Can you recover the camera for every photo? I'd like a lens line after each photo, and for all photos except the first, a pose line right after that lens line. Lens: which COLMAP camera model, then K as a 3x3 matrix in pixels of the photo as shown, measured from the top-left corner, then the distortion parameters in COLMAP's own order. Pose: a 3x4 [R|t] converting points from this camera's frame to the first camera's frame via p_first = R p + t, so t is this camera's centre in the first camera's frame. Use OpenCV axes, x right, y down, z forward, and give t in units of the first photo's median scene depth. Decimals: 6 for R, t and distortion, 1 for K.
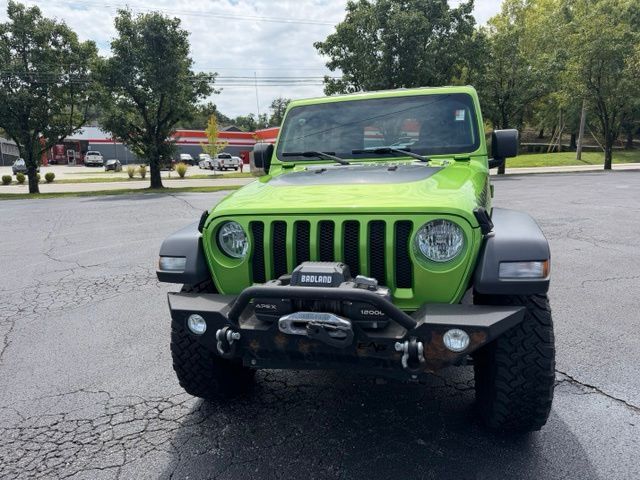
lens RADIAL K [[454.9, 0, 320.6], [0, 454.9, 239.8], [0, 0, 1]] dist [0.052525, -0.058905]
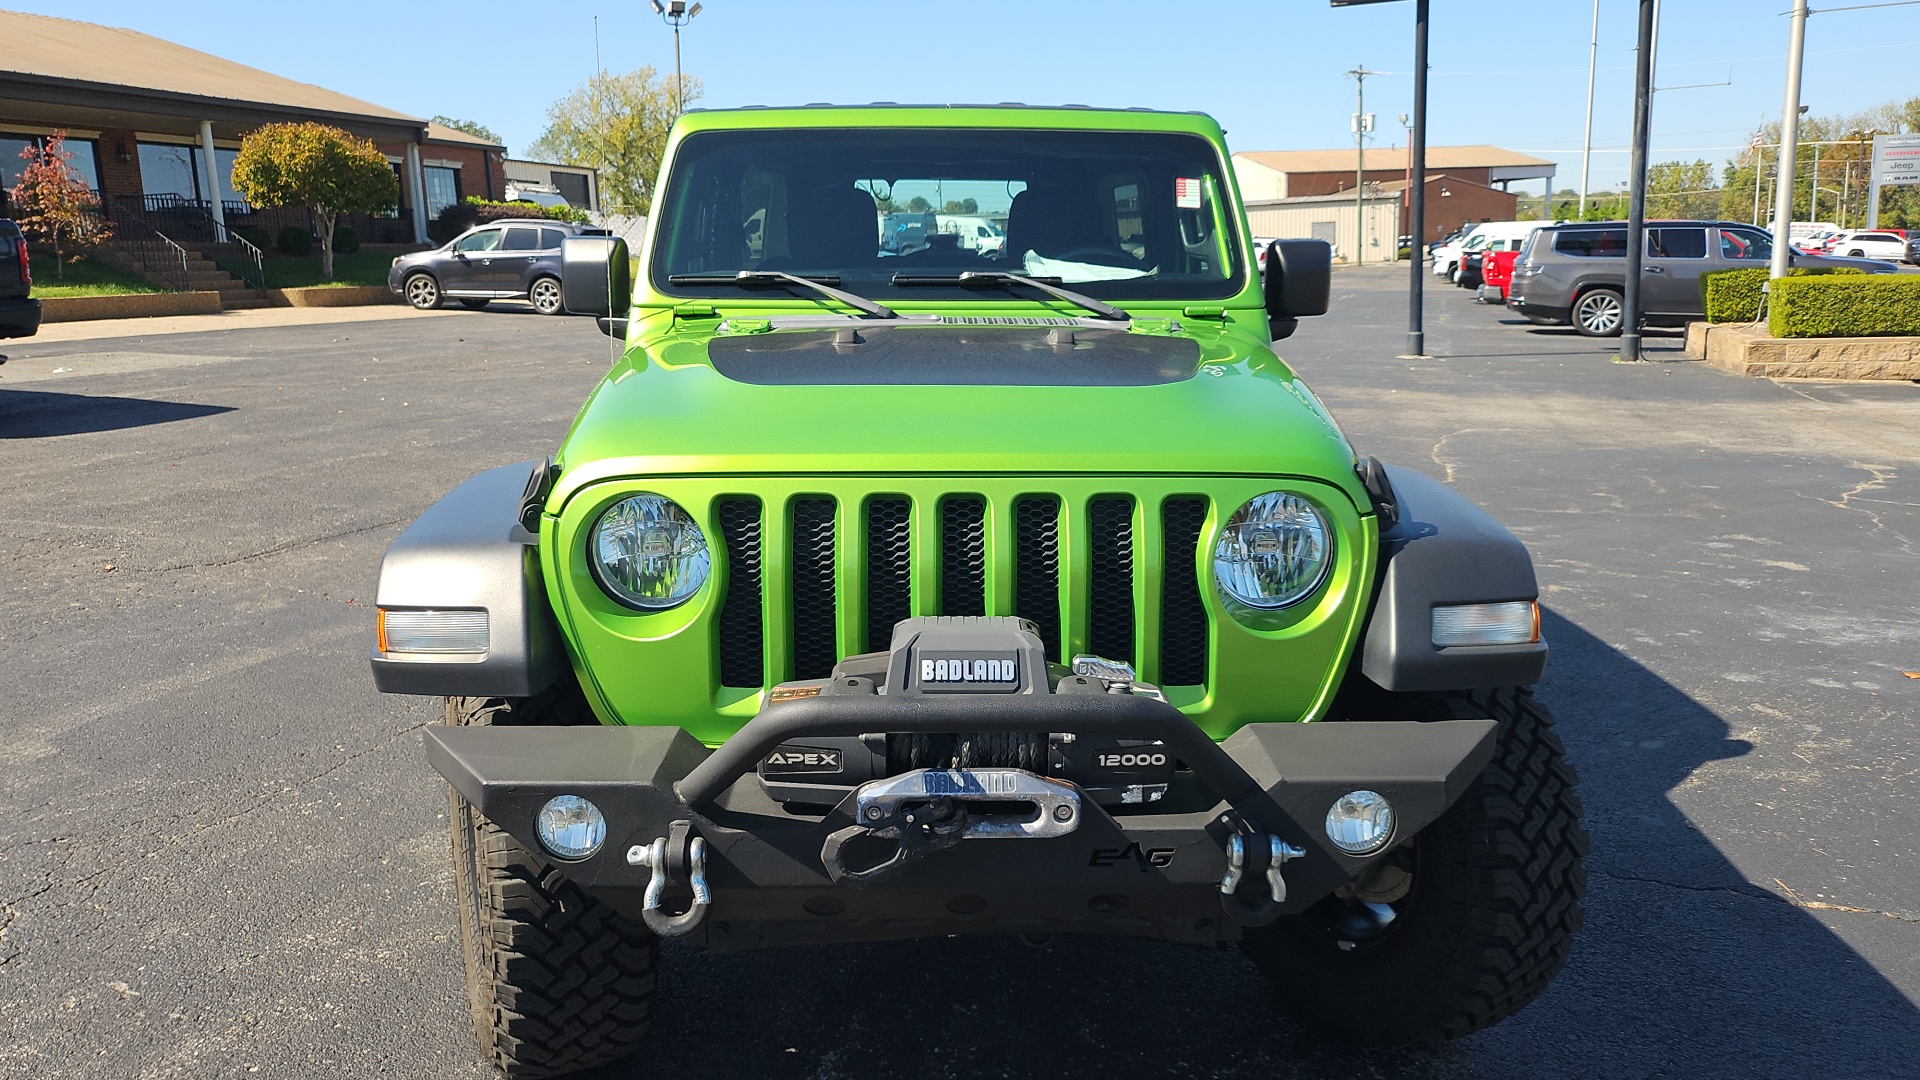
lens RADIAL K [[1364.8, 0, 967.3], [0, 1364.8, 537.6], [0, 0, 1]] dist [0.039993, -0.029142]
pose [[0.957004, -0.010430, 0.289886, -0.277749], [0.007680, 0.999914, 0.010623, -0.020570], [-0.289972, -0.007940, 0.957002, 0.027805]]
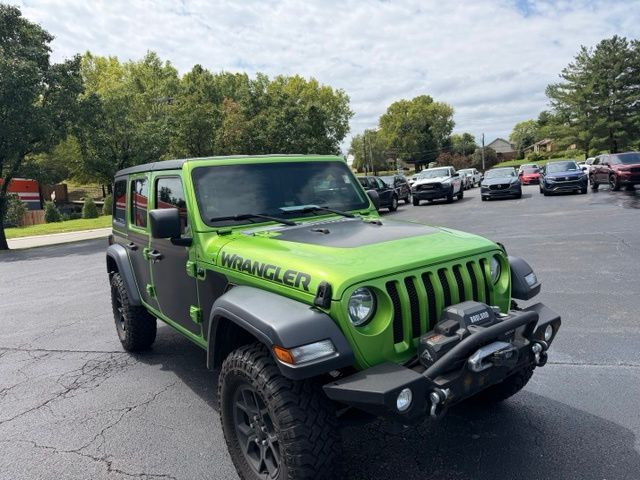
lens RADIAL K [[454.9, 0, 323.8], [0, 454.9, 241.7], [0, 0, 1]] dist [0.052525, -0.058905]
pose [[0.654250, -0.103266, 0.749195, -1.051983], [0.191389, 0.980995, -0.031918, -0.131622], [-0.731661, 0.164270, 0.661580, 0.453819]]
